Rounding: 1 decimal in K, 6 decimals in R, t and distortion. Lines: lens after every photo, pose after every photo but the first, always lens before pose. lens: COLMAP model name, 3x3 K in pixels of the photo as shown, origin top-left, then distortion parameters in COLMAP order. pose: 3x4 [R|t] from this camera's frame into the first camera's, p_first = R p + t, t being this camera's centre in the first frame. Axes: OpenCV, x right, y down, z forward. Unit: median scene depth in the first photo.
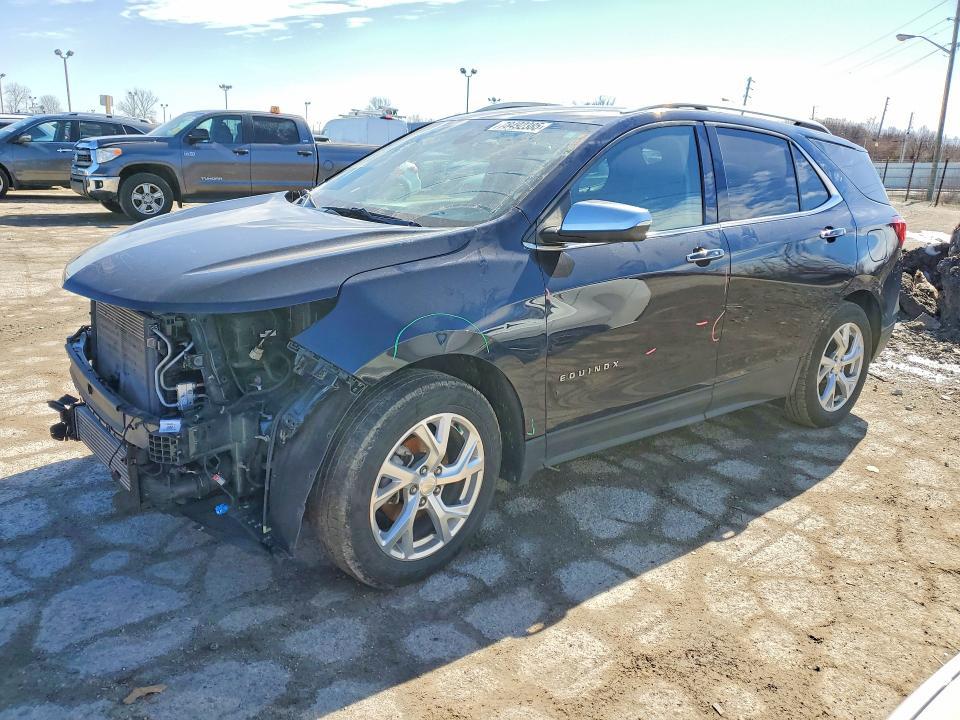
lens RADIAL K [[780.9, 0, 480.0], [0, 780.9, 360.0], [0, 0, 1]] dist [0.003069, 0.010854]
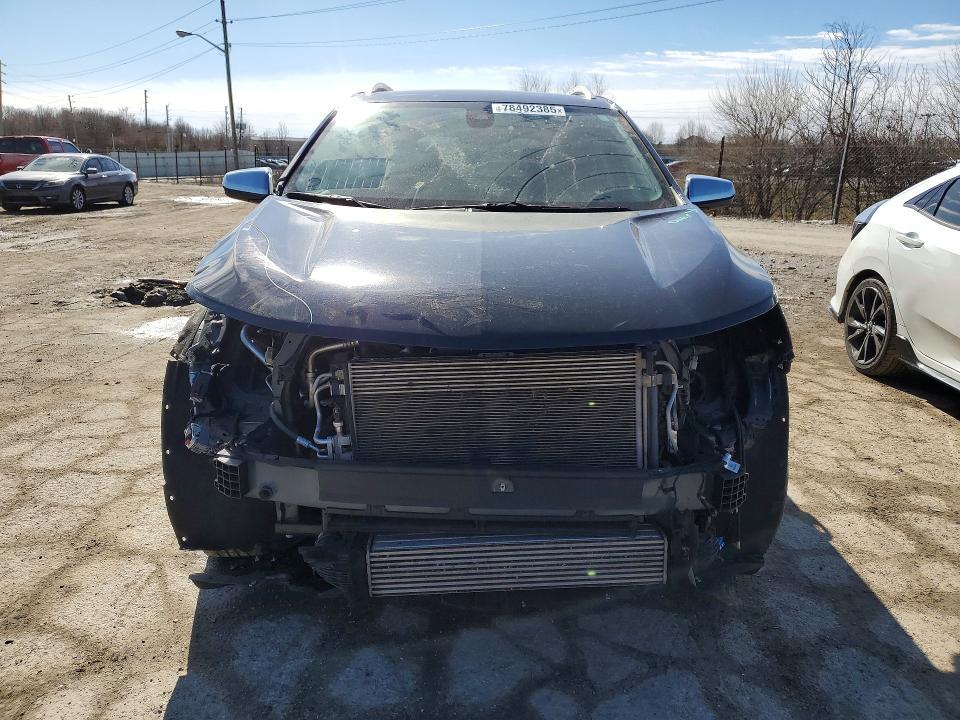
lens RADIAL K [[780.9, 0, 480.0], [0, 780.9, 360.0], [0, 0, 1]] dist [0.003069, 0.010854]
pose [[0.598650, -0.240413, 0.764081, -1.069362], [0.235489, 0.964565, 0.118992, -0.163921], [-0.765613, 0.108698, 0.634051, 0.610603]]
